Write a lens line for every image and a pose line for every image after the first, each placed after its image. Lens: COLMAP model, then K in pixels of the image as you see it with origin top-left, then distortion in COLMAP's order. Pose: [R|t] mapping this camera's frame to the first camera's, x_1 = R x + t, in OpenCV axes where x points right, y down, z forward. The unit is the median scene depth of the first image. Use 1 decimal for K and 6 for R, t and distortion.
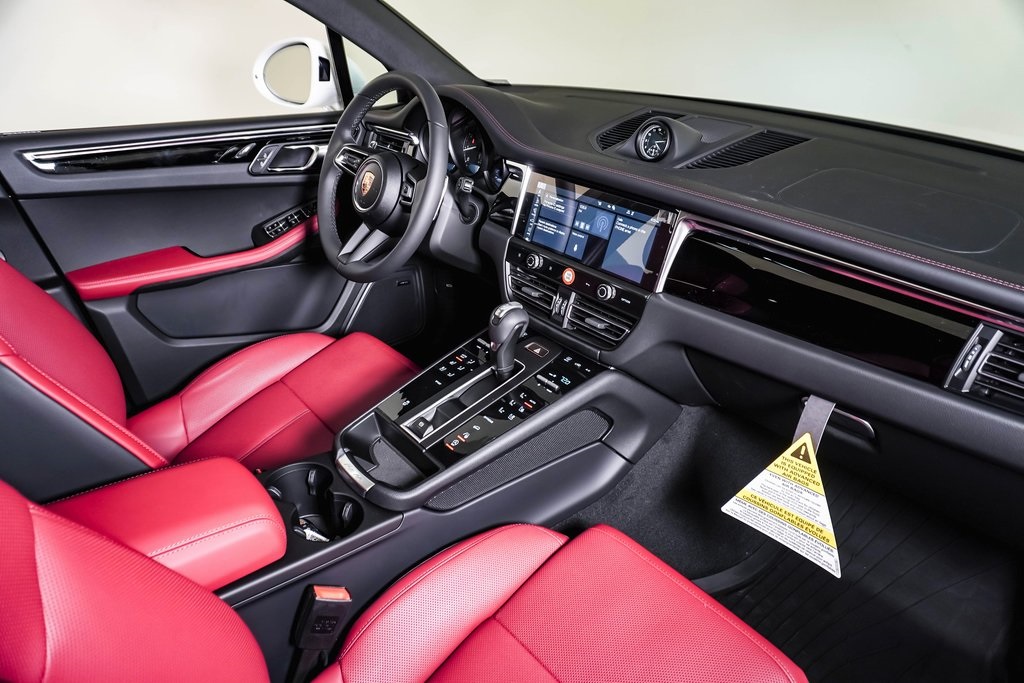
lens RADIAL K [[710.7, 0, 512.0], [0, 710.7, 341.5], [0, 0, 1]] dist [-0.004120, -0.000613]
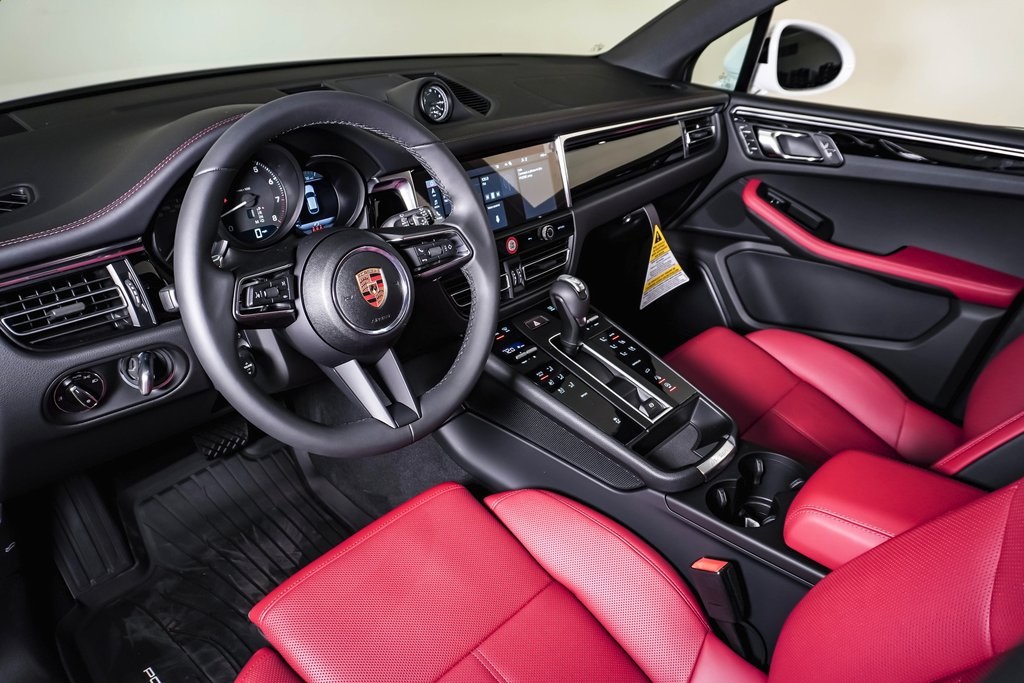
lens RADIAL K [[728.5, 0, 512.0], [0, 728.5, 341.5], [0, 0, 1]] dist [-0.074262, 0.001343]
pose [[-0.145002, -0.482403, 0.863864, -0.871299], [0.424716, 0.758216, 0.494696, -0.498276], [-0.893639, 0.438629, 0.094941, 0.979110]]
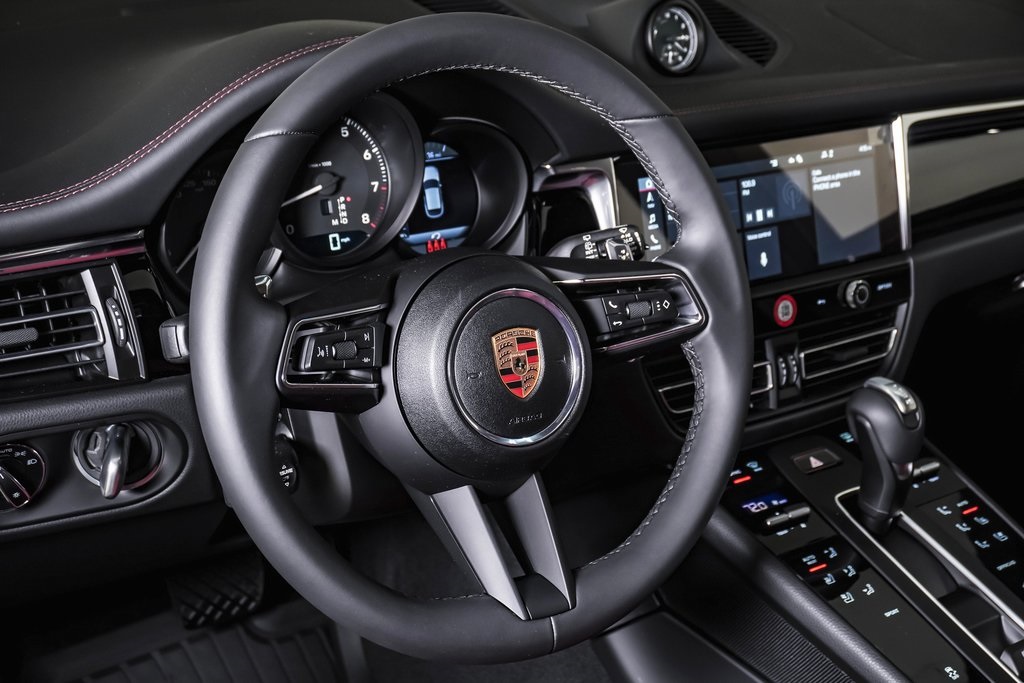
lens RADIAL K [[1388.7, 0, 512.0], [0, 1388.7, 341.5], [0, 0, 1]] dist [-0.011932, 0.030909]
pose [[0.080785, -0.403554, 0.911383, -0.895815], [0.403261, 0.849426, 0.340375, -0.511514], [-0.911512, 0.340028, 0.231358, 0.970690]]
